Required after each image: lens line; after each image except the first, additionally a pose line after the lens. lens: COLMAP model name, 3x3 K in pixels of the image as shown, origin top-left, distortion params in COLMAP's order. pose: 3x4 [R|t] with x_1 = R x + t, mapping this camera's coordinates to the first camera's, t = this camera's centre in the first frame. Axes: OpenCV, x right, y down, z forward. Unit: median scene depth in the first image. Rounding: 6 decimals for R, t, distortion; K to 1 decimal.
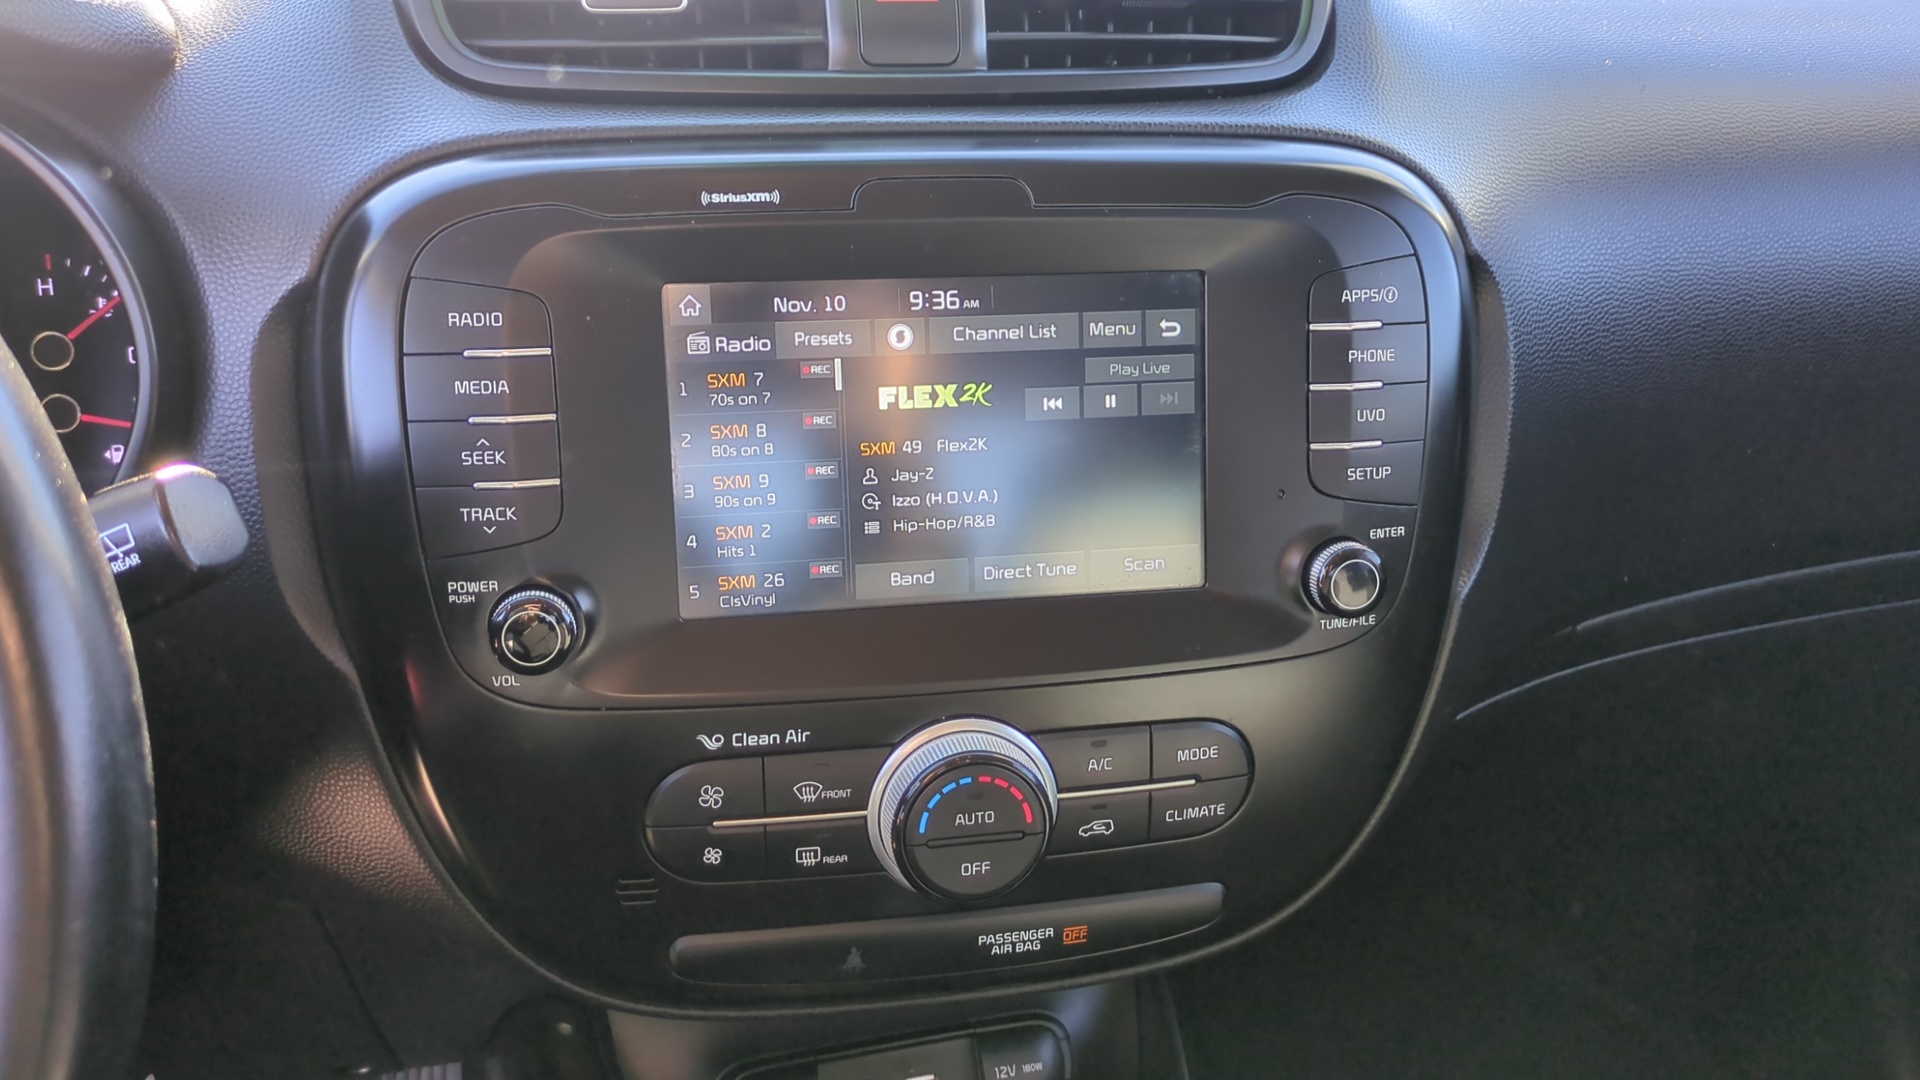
lens RADIAL K [[1676.9, 0, 970.4], [0, 1676.9, 542.8], [0, 0, 1]] dist [0.055550, -0.041658]
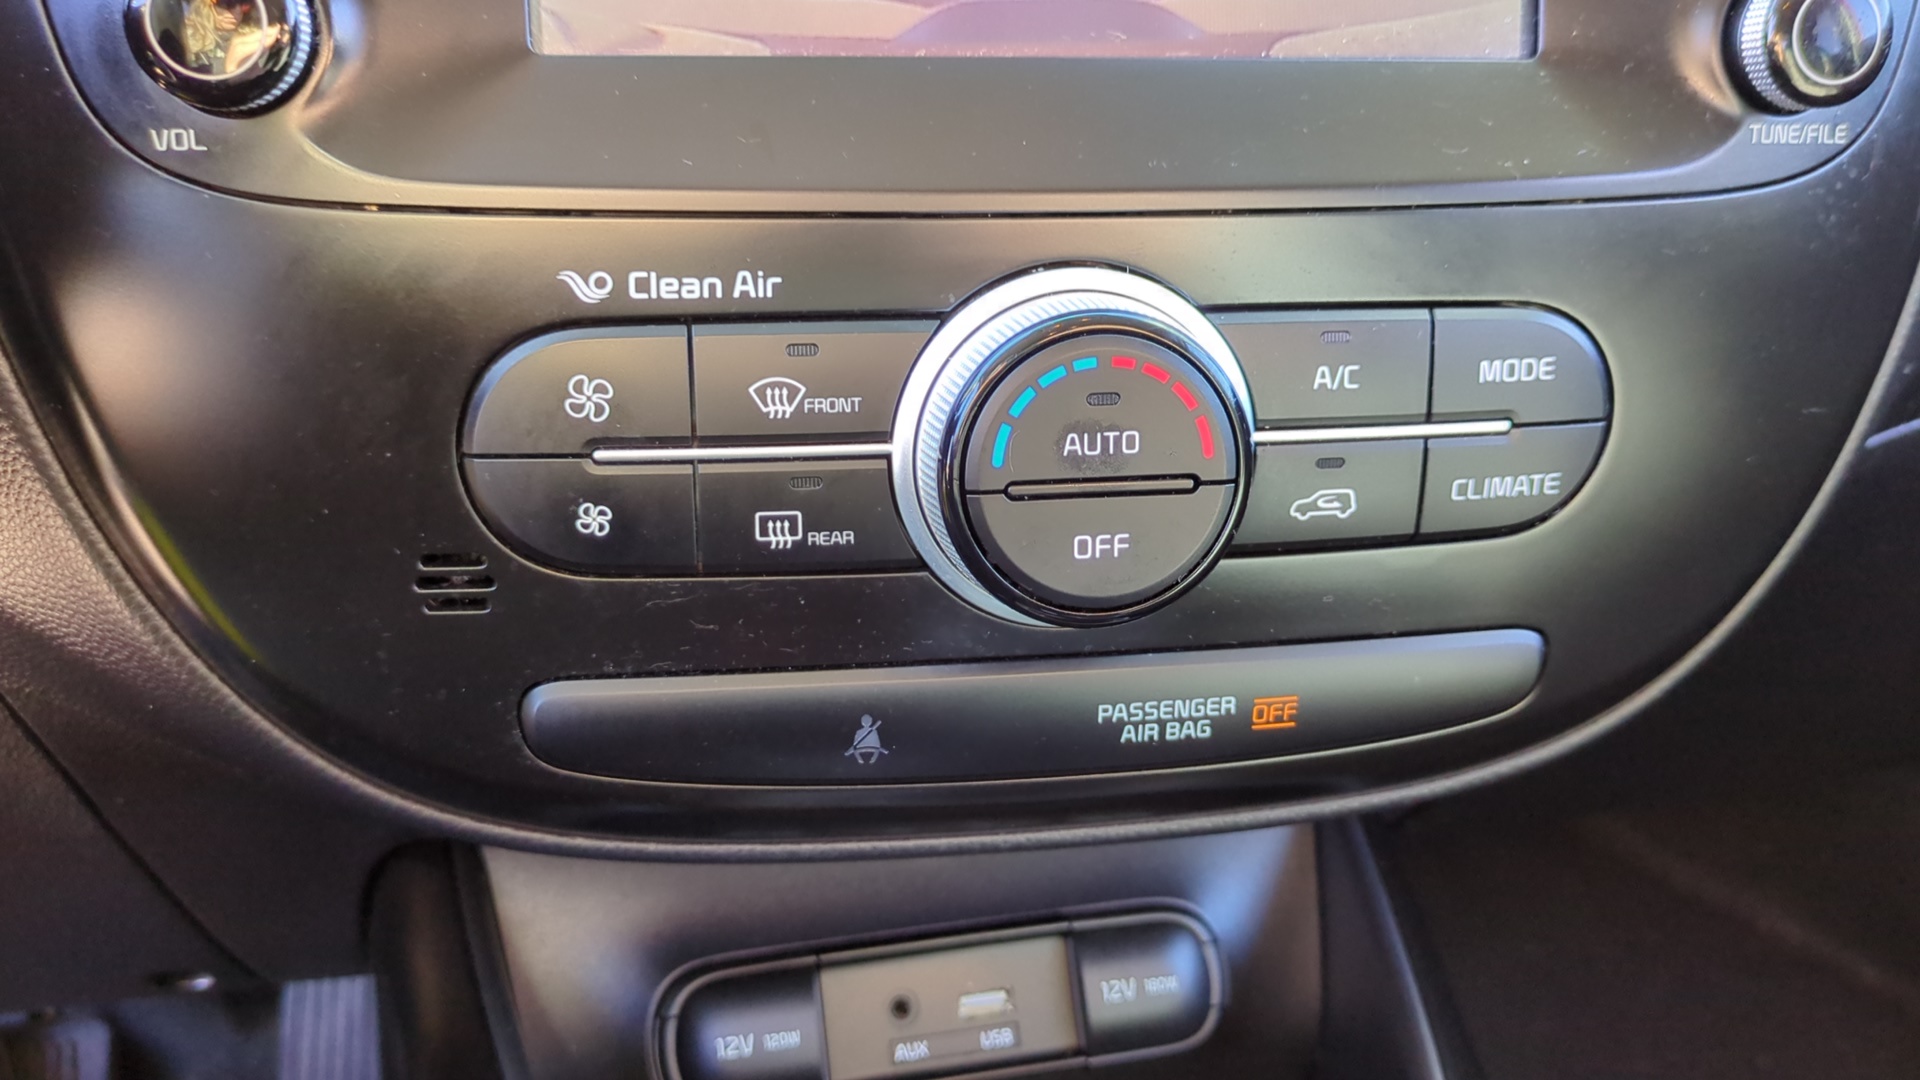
lens RADIAL K [[1676.9, 0, 993.6], [0, 1676.9, 548.7], [0, 0, 1]] dist [0.055550, -0.041658]
pose [[0.999575, 0.014782, -0.025127, -0.016071], [-0.014577, 0.999859, 0.008334, 0.183455], [0.025247, -0.007965, 0.999650, 0.470441]]
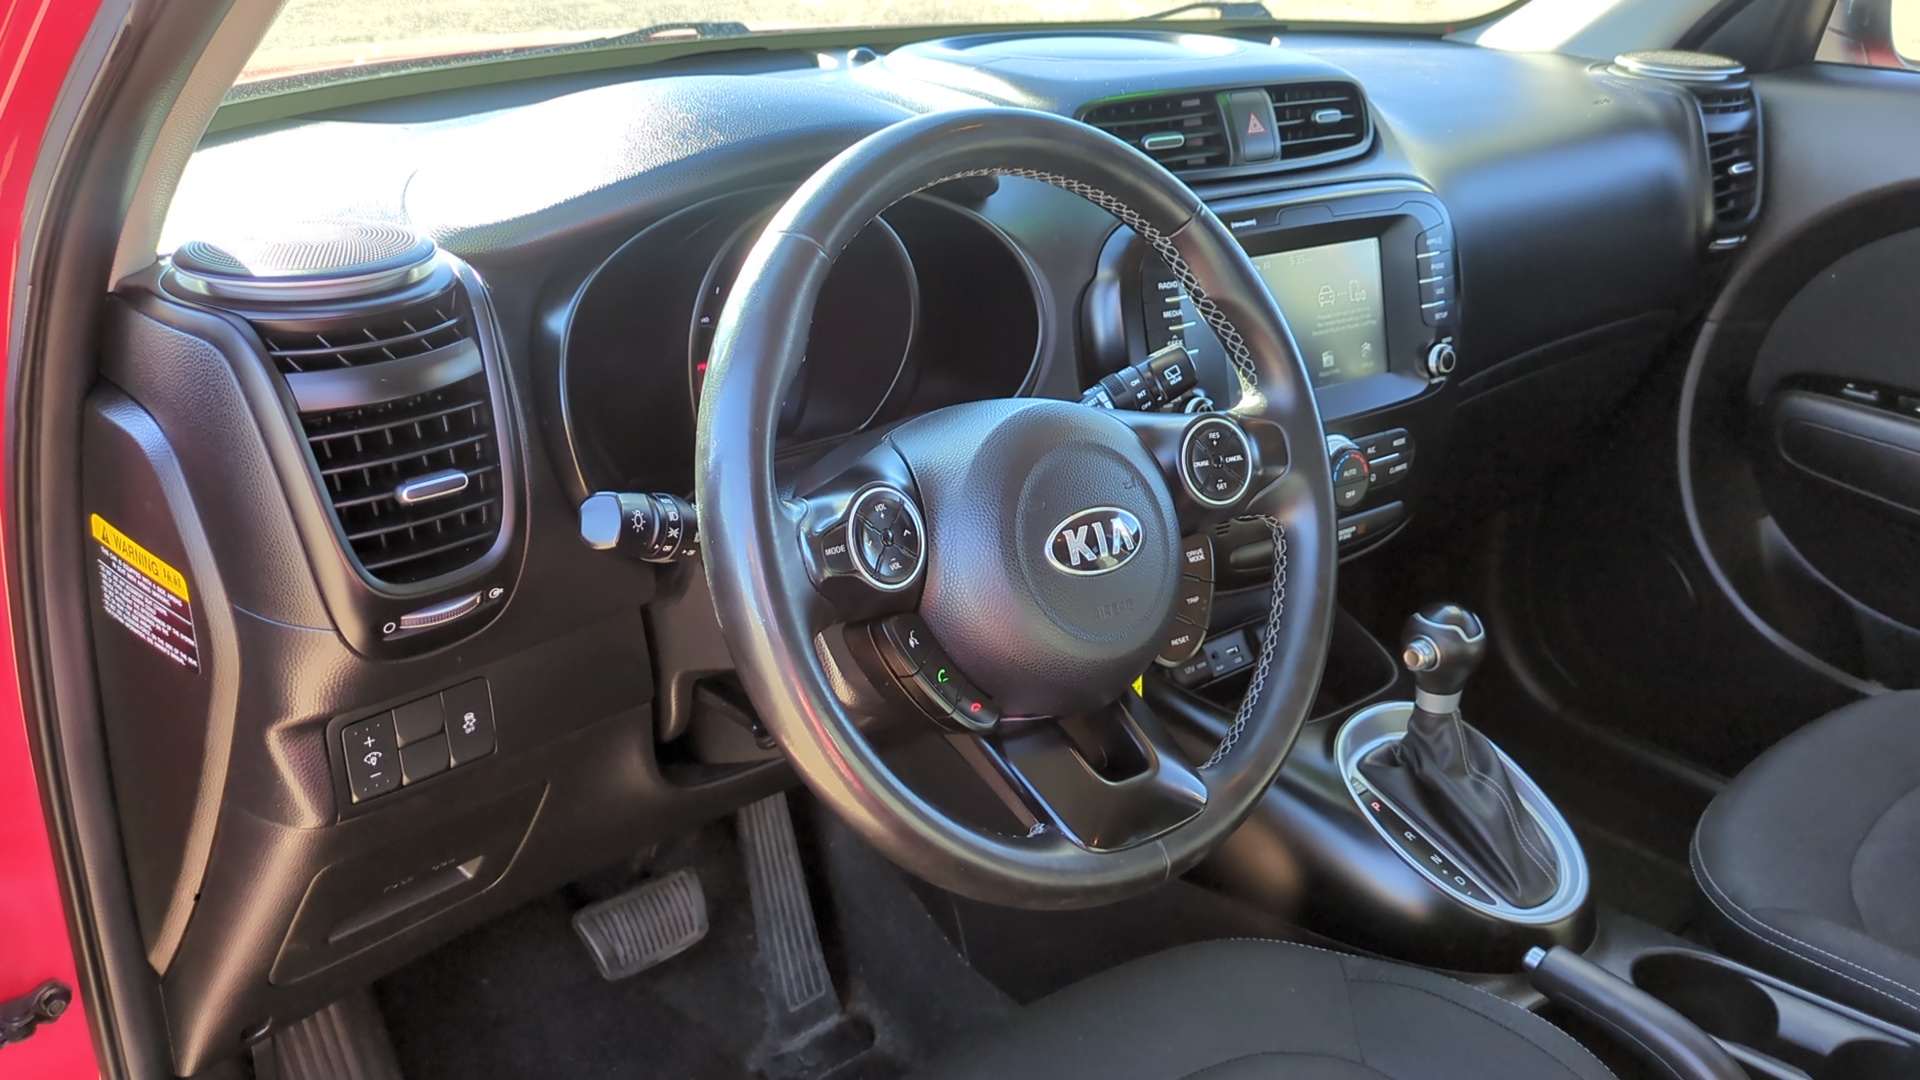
lens RADIAL K [[1676.9, 0, 987.2], [0, 1676.9, 540.4], [0, 0, 1]] dist [0.055550, -0.041658]
pose [[0.906168, -0.161480, 0.390877, -1.357359], [0.160554, 0.986396, 0.035293, 0.087403], [-0.391258, 0.030776, 0.919766, -0.957736]]
